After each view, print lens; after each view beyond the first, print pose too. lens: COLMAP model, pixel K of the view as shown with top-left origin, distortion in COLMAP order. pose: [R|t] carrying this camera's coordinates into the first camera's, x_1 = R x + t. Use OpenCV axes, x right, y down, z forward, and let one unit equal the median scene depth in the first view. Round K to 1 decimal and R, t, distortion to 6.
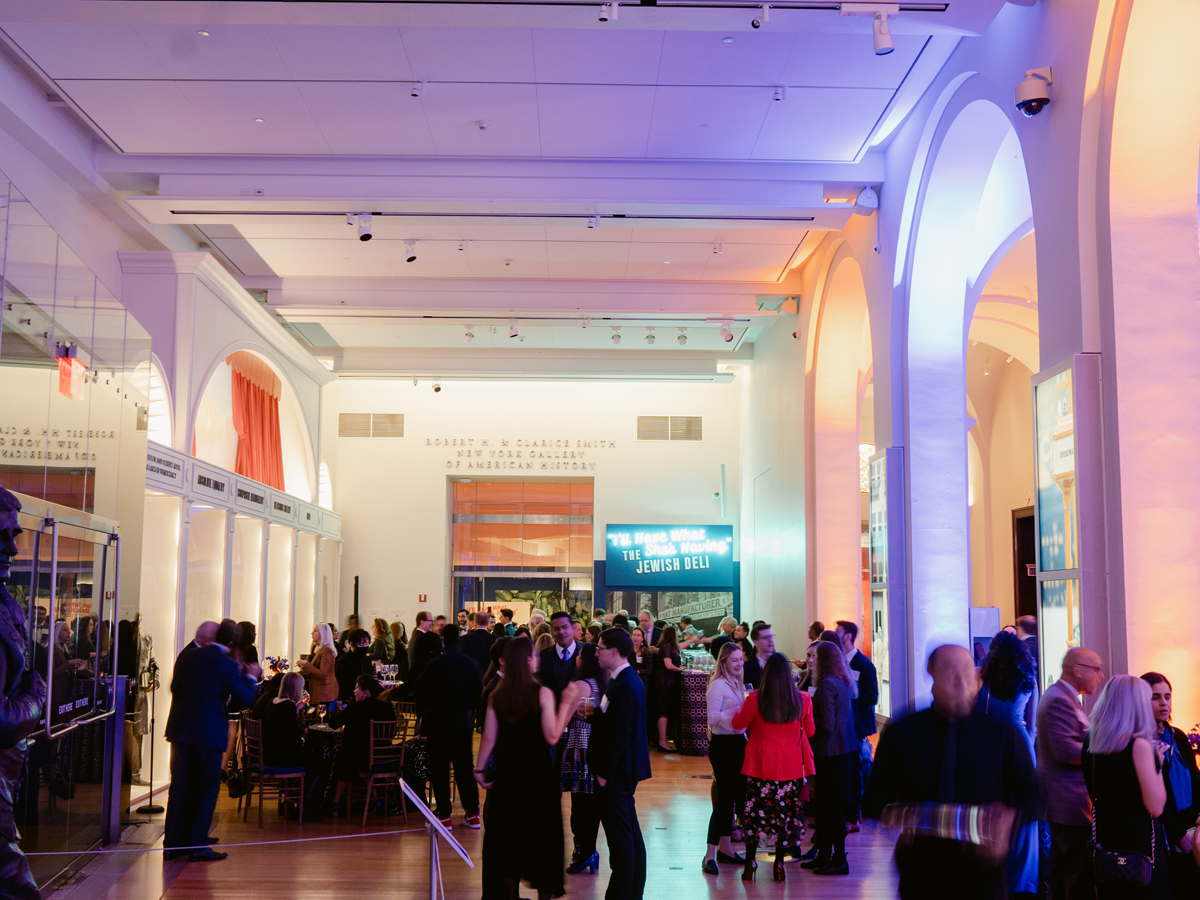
lens RADIAL K [[1257.5, 0, 593.4], [0, 1257.5, 446.1], [0, 0, 1]] dist [0.019207, 0.000000]
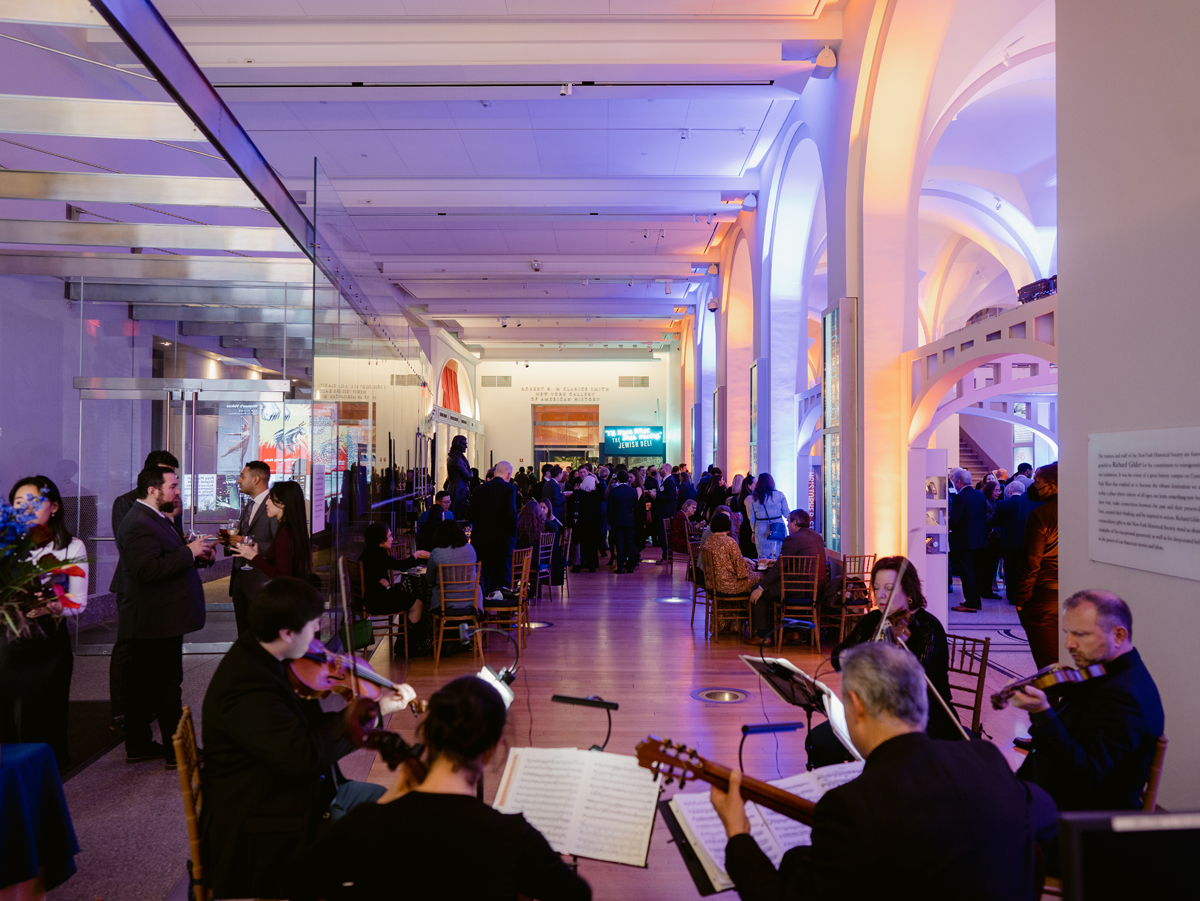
lens RADIAL K [[850.6, 0, 601.0], [0, 850.6, 449.6], [0, 0, 1]] dist [-0.008076, -0.001359]
pose [[0.999719, -0.007079, -0.022608, 0.036990], [0.009399, 0.994513, 0.104191, -0.051663], [0.021746, -0.104374, 0.994300, -0.476382]]
